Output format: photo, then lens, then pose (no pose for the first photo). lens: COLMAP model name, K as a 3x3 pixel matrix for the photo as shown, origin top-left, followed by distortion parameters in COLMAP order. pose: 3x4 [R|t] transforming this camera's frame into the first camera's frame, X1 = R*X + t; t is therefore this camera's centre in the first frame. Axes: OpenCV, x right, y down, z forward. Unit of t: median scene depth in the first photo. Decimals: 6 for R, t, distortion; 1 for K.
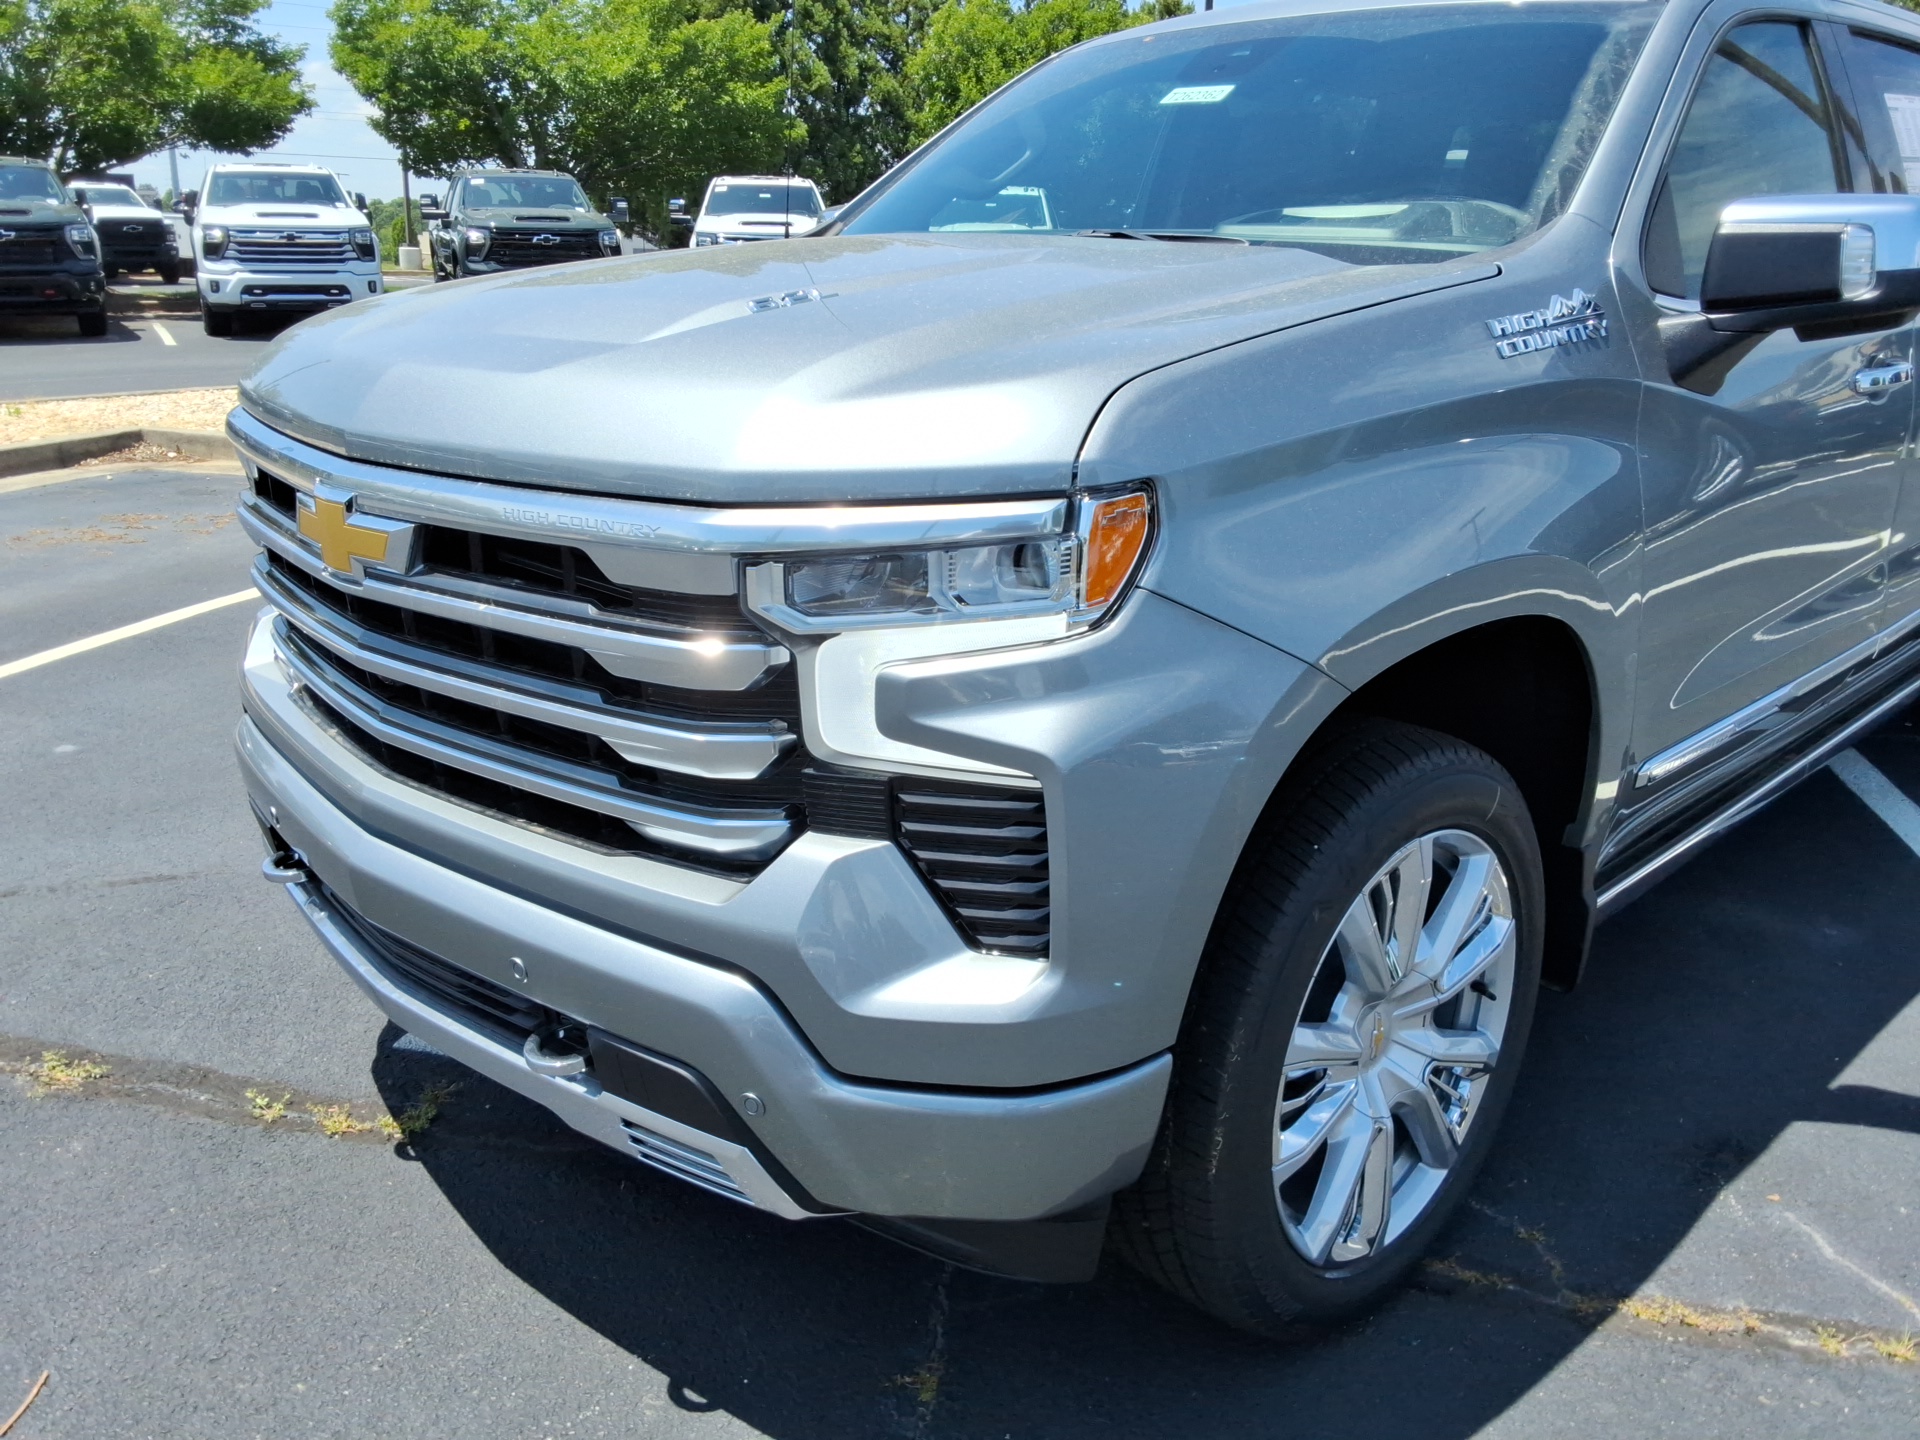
lens RADIAL K [[1555.1, 0, 958.7], [0, 1555.1, 704.4], [0, 0, 1]] dist [0.102490, -0.158279]
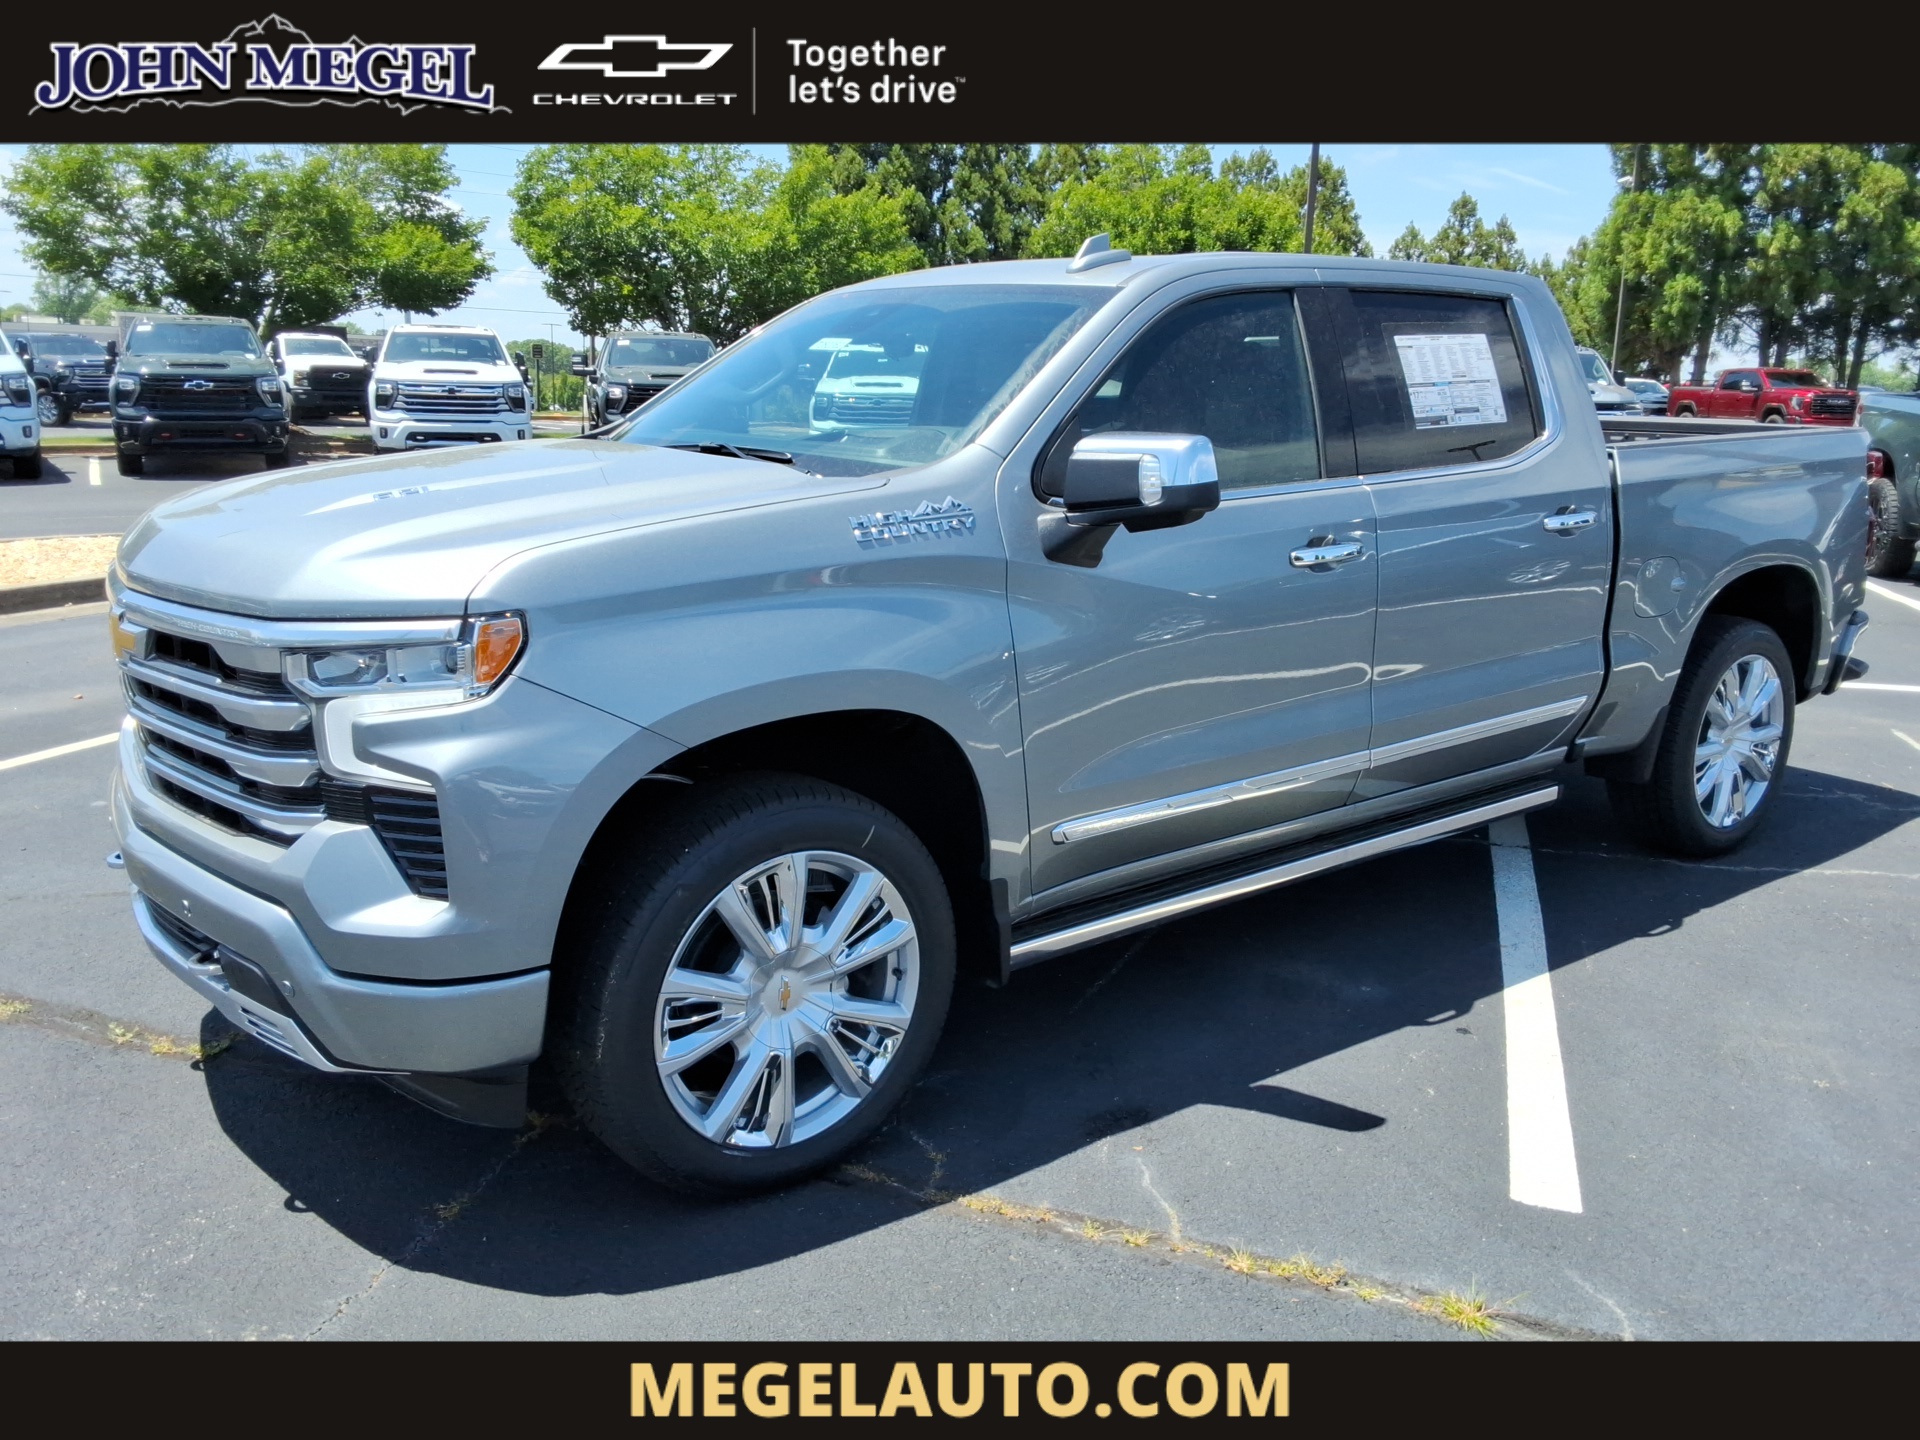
lens RADIAL K [[1555.1, 0, 973.7], [0, 1555.1, 721.4], [0, 0, 1]] dist [0.102490, -0.158279]
pose [[0.994016, 0.031878, -0.104478, 0.562279], [-0.039760, 0.996447, -0.074245, 0.056448], [0.101740, 0.077955, 0.991752, -0.432270]]
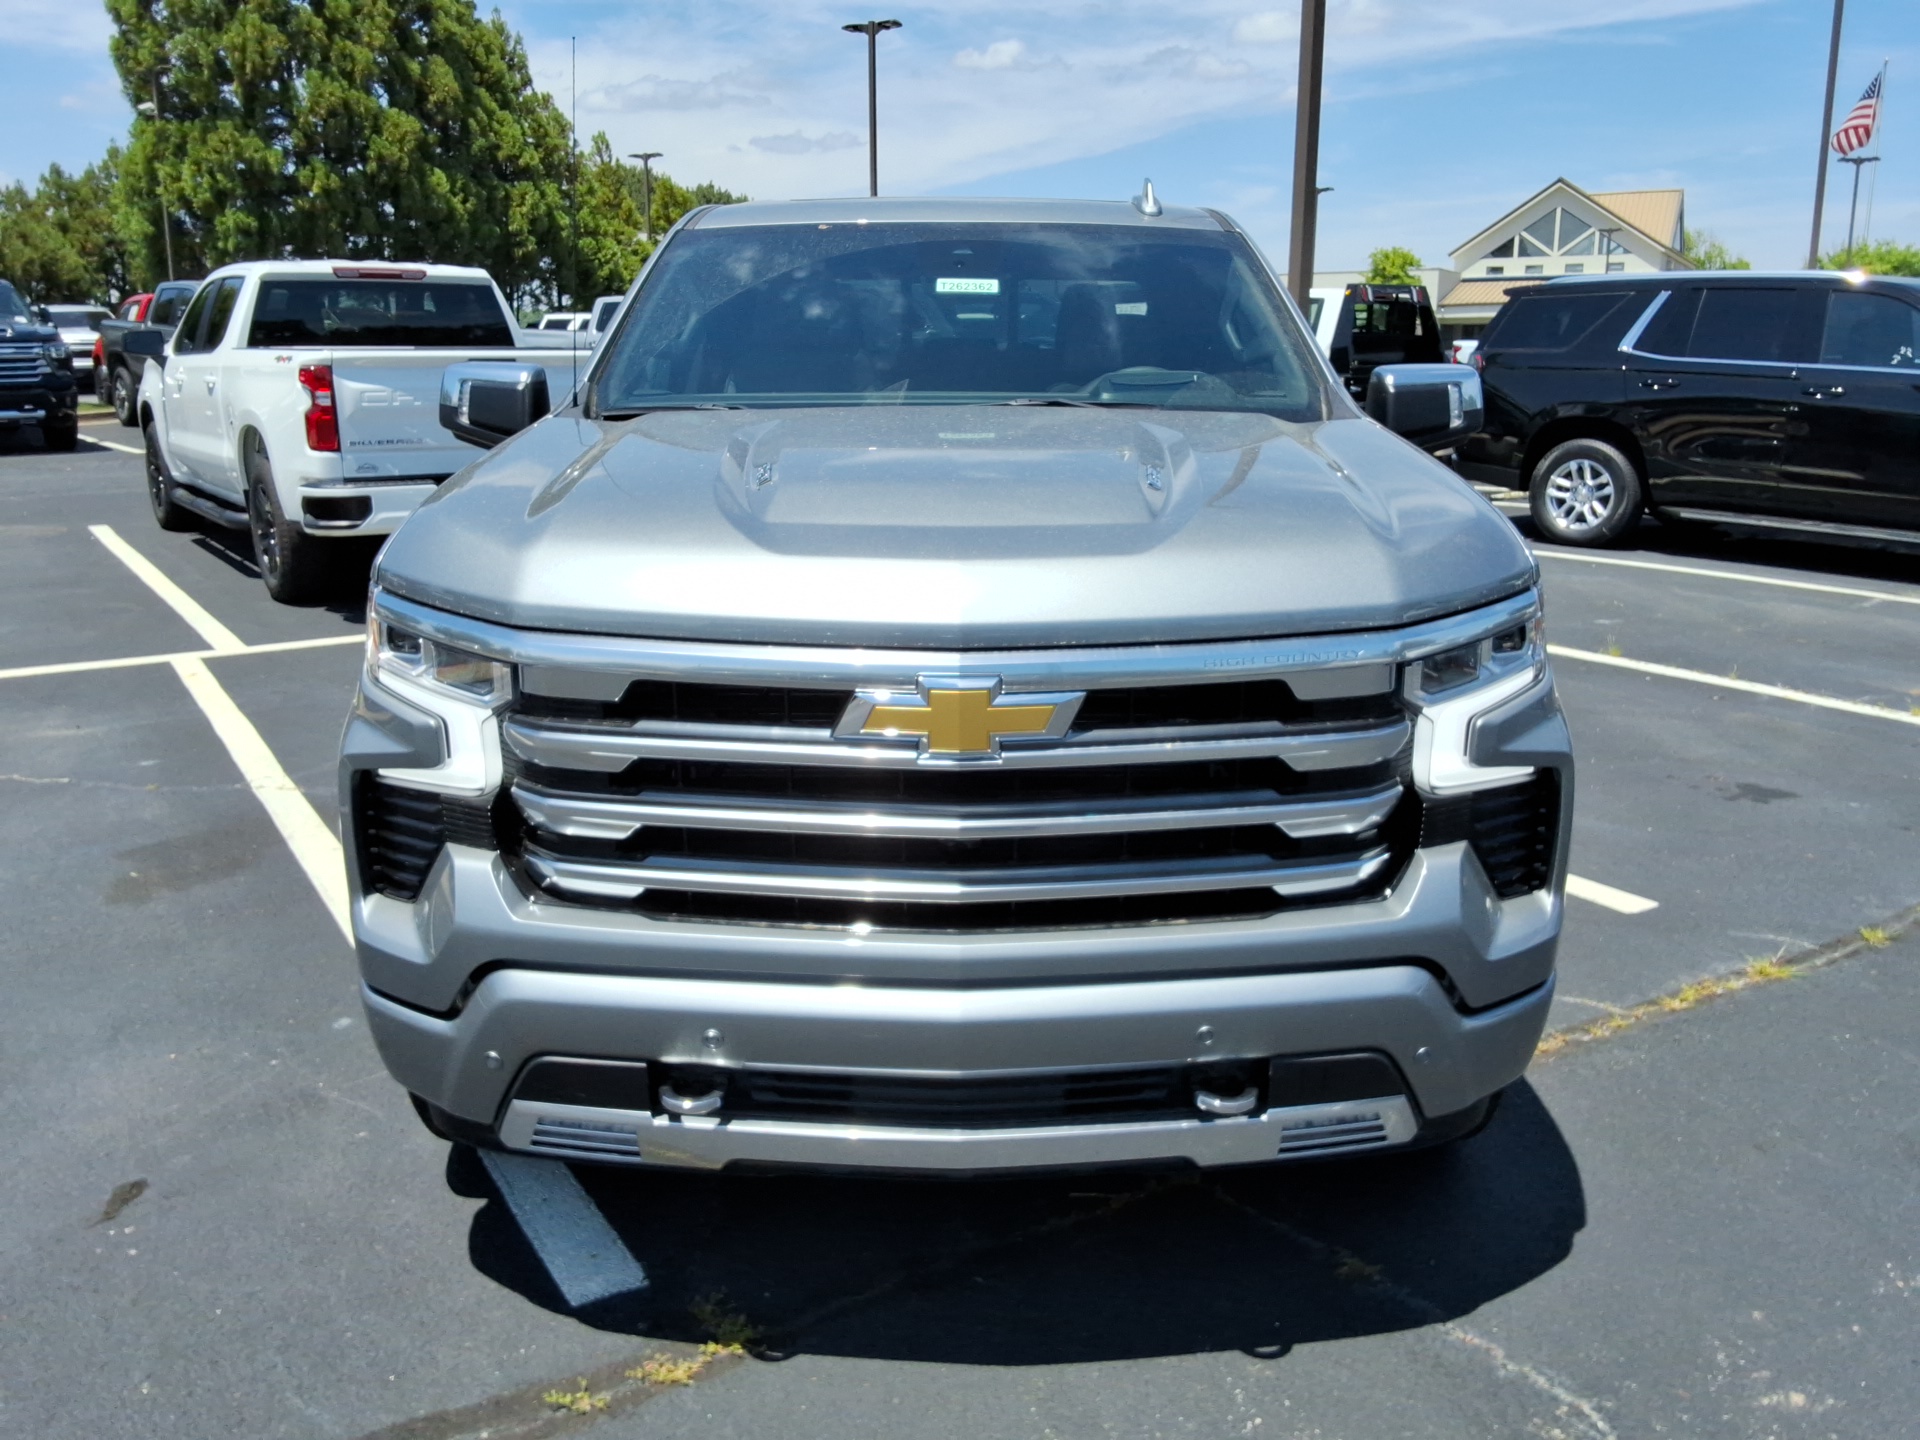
lens RADIAL K [[1555.1, 0, 1013.8], [0, 1555.1, 690.8], [0, 0, 1]] dist [0.102490, -0.158279]
pose [[0.697647, -0.173512, 0.695113, -0.997469], [0.214963, 0.976223, 0.027935, -0.133457], [-0.683432, 0.129934, 0.718358, 0.166046]]
